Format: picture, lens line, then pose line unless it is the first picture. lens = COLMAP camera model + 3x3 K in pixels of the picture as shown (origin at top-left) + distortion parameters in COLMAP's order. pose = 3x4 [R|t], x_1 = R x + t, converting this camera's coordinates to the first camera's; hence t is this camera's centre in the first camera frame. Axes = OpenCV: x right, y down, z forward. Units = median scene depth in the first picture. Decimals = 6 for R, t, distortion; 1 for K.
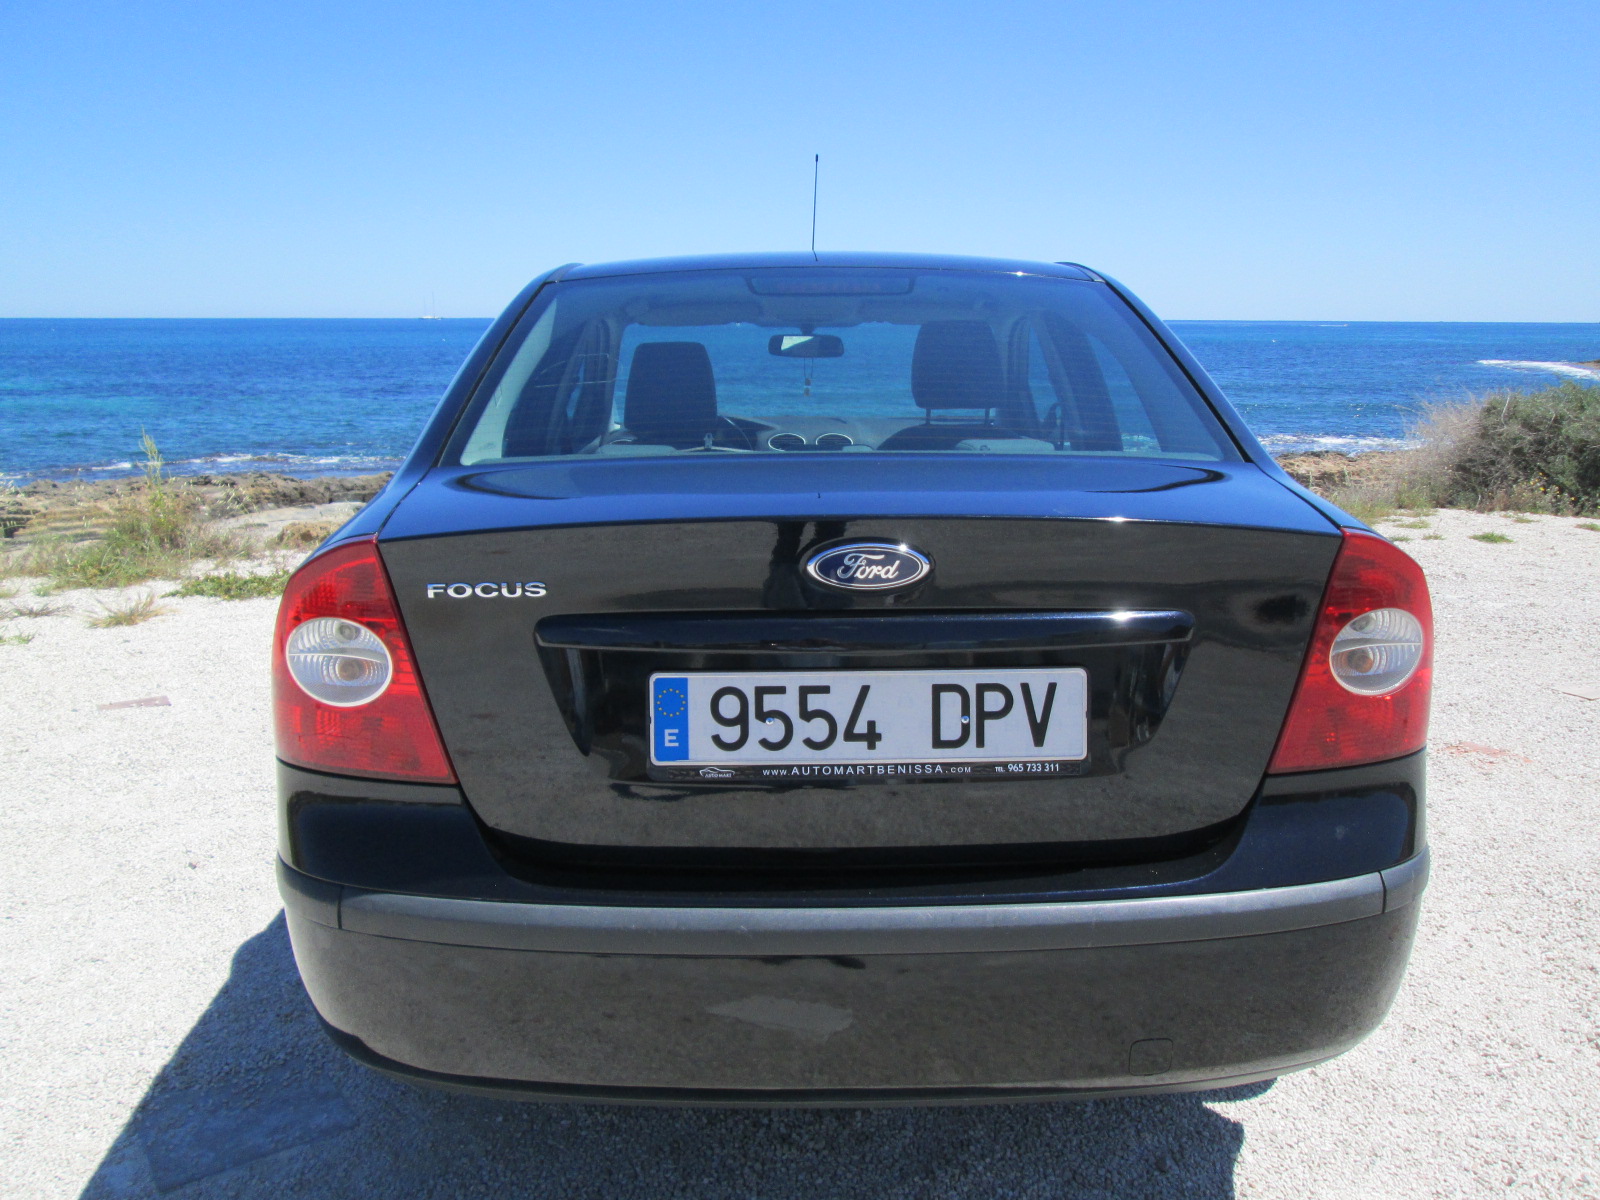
lens RADIAL K [[1323.2, 0, 793.7], [0, 1323.2, 588.8], [0, 0, 1]] dist [-0.076747, 0.041233]
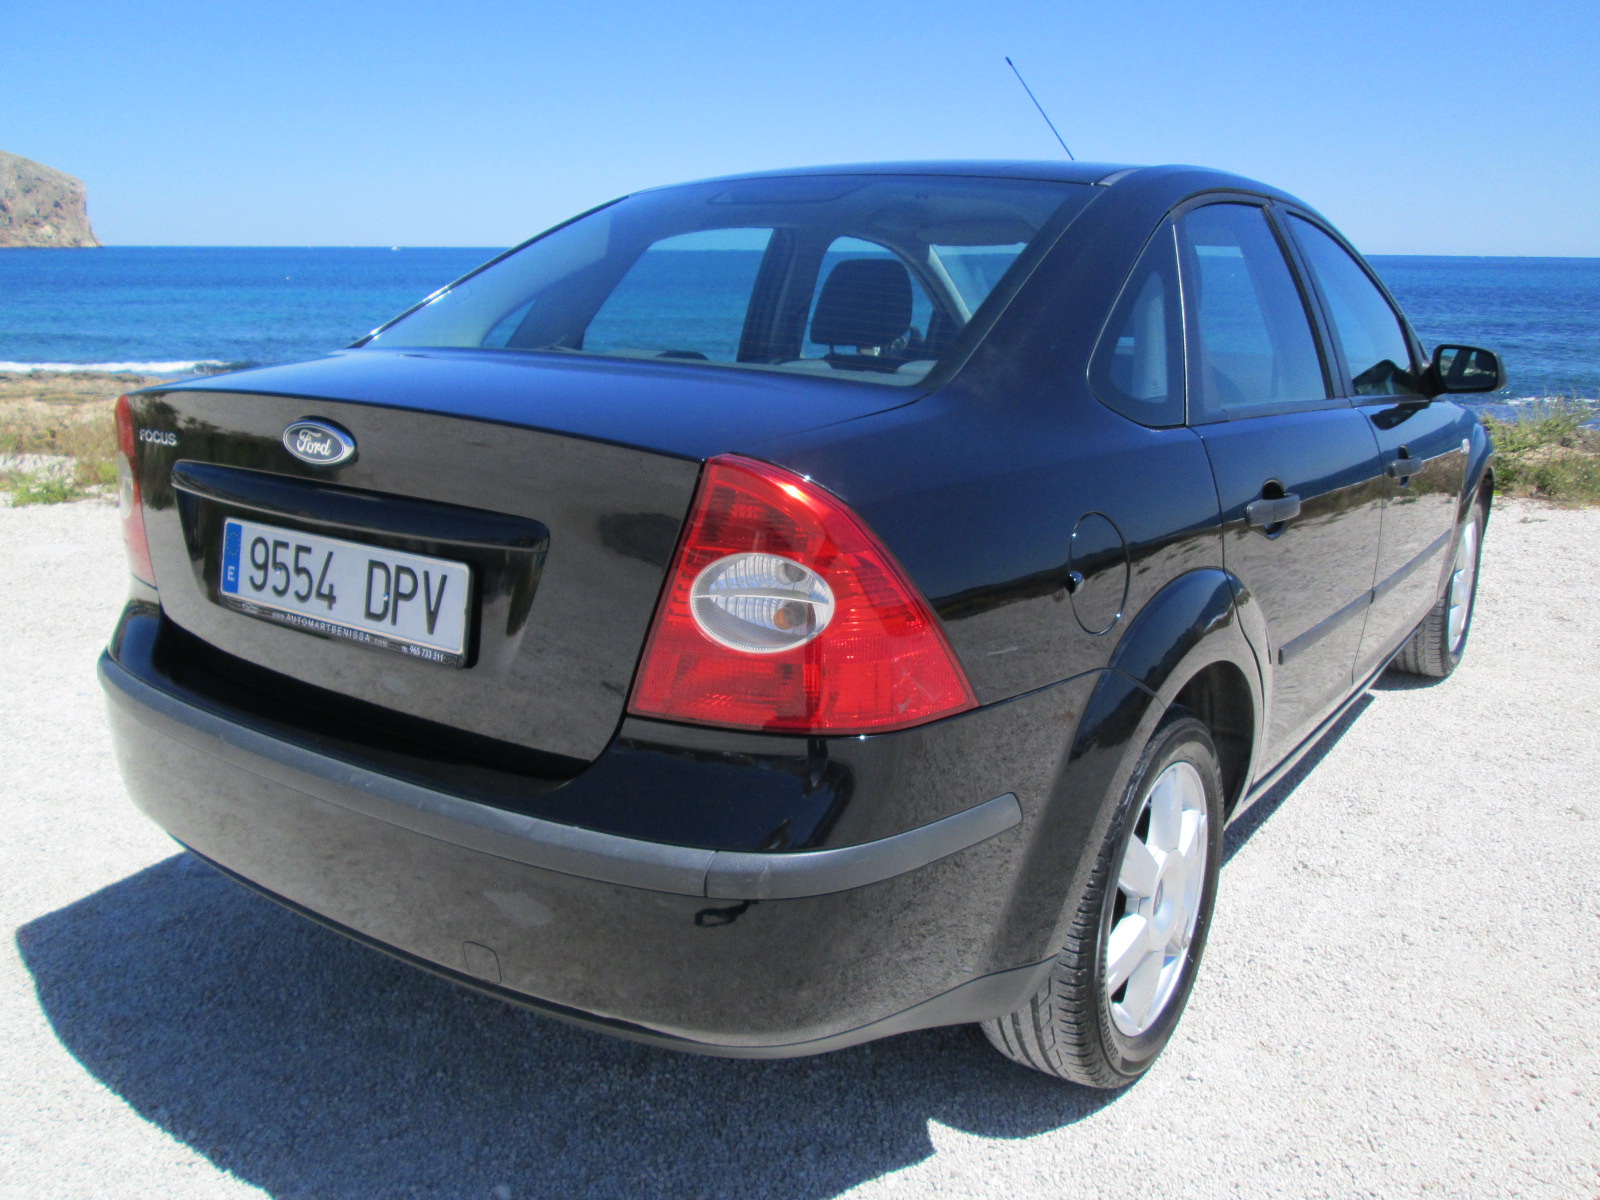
lens RADIAL K [[1323.2, 0, 809.0], [0, 1323.2, 608.5], [0, 0, 1]] dist [-0.076747, 0.041233]
pose [[0.808737, 0.161077, -0.565684, 1.008575], [-0.124216, 0.986851, 0.103417, -0.043674], [0.574904, -0.013370, 0.818112, 0.328323]]
